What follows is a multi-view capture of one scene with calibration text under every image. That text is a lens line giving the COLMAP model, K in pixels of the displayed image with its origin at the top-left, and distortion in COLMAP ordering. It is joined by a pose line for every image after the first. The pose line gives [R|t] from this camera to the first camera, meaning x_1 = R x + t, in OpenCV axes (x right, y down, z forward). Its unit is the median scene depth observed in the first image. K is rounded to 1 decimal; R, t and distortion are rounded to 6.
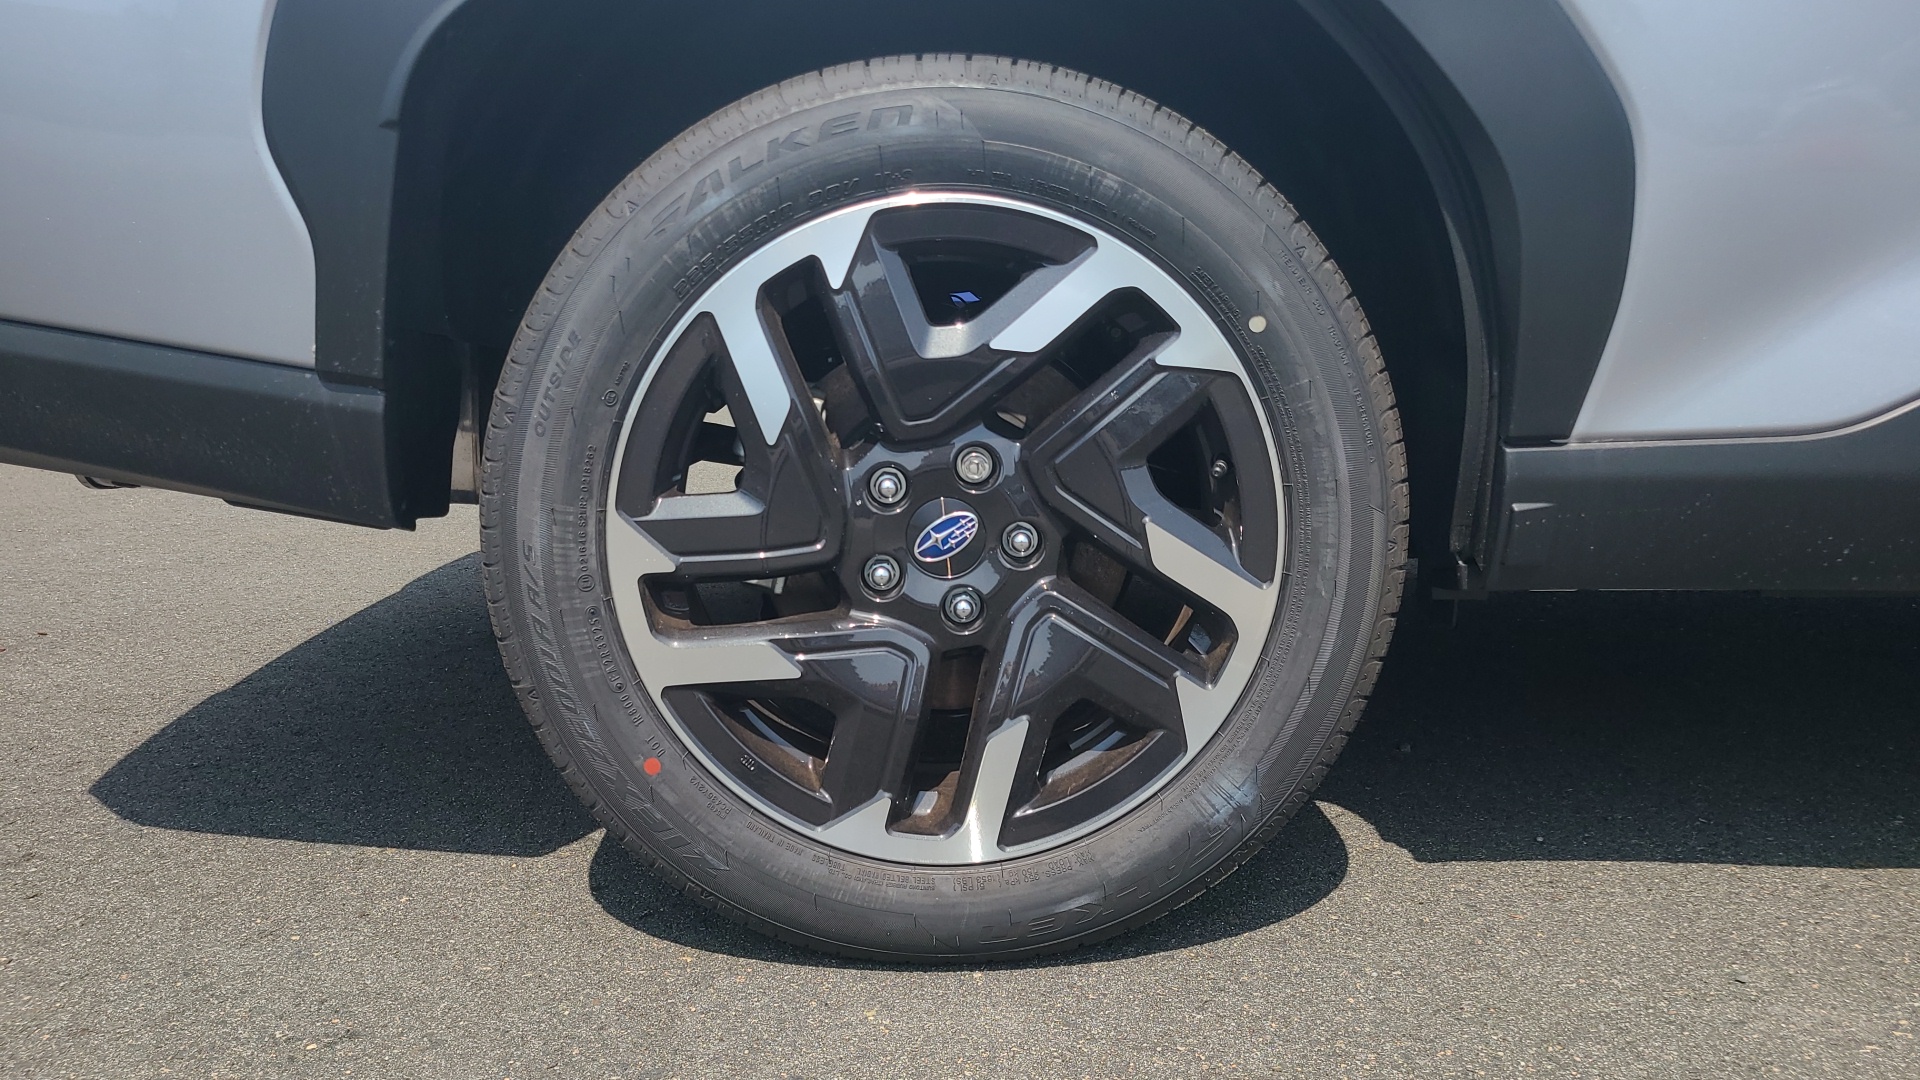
lens RADIAL K [[1448.5, 0, 949.5], [0, 1448.5, 556.9], [0, 0, 1]] dist [0.049651, -0.003717]
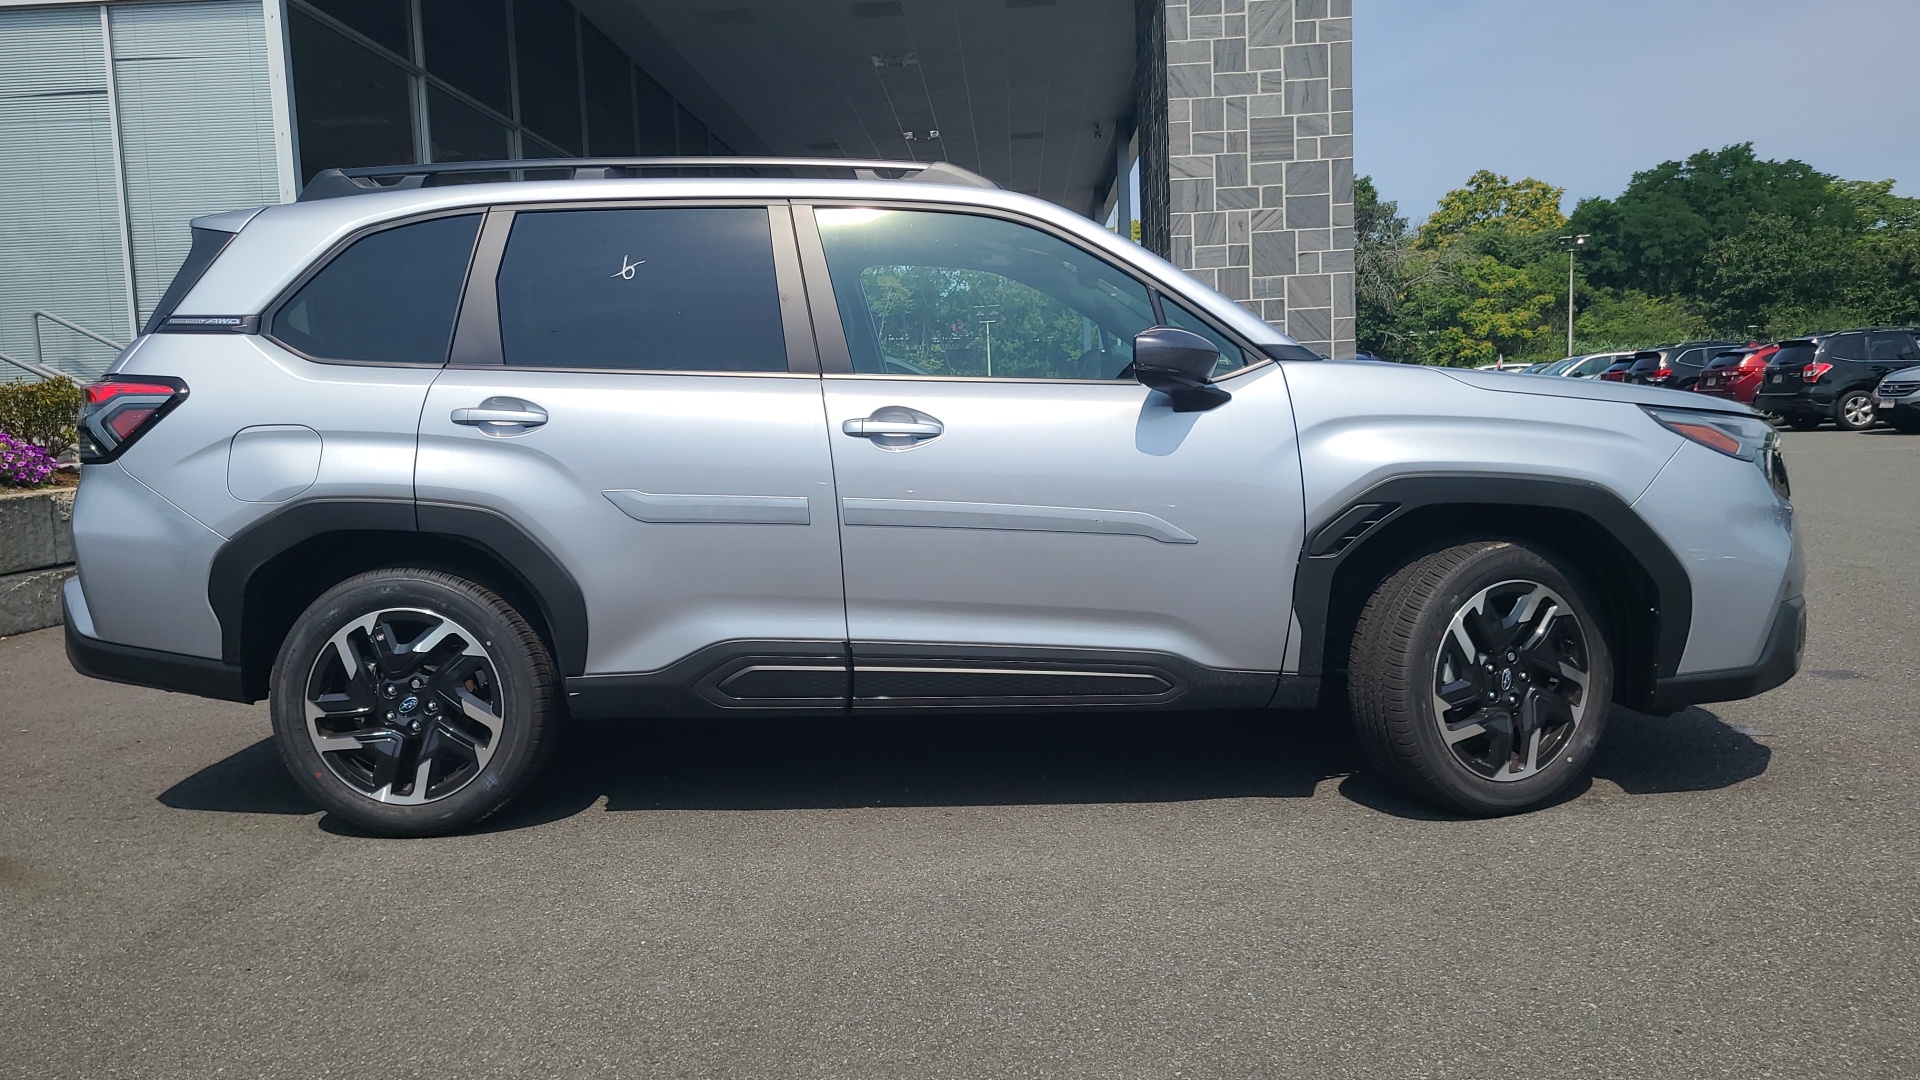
lens RADIAL K [[1555.8, 0, 960.0], [0, 1555.8, 540.0], [0, 0, 1]] dist [0.061829, 0.005752]
pose [[0.997761, -0.016013, -0.064932, 1.526766], [0.010851, 0.996809, -0.079085, -0.094424], [0.065991, 0.078204, 0.994751, -2.577137]]
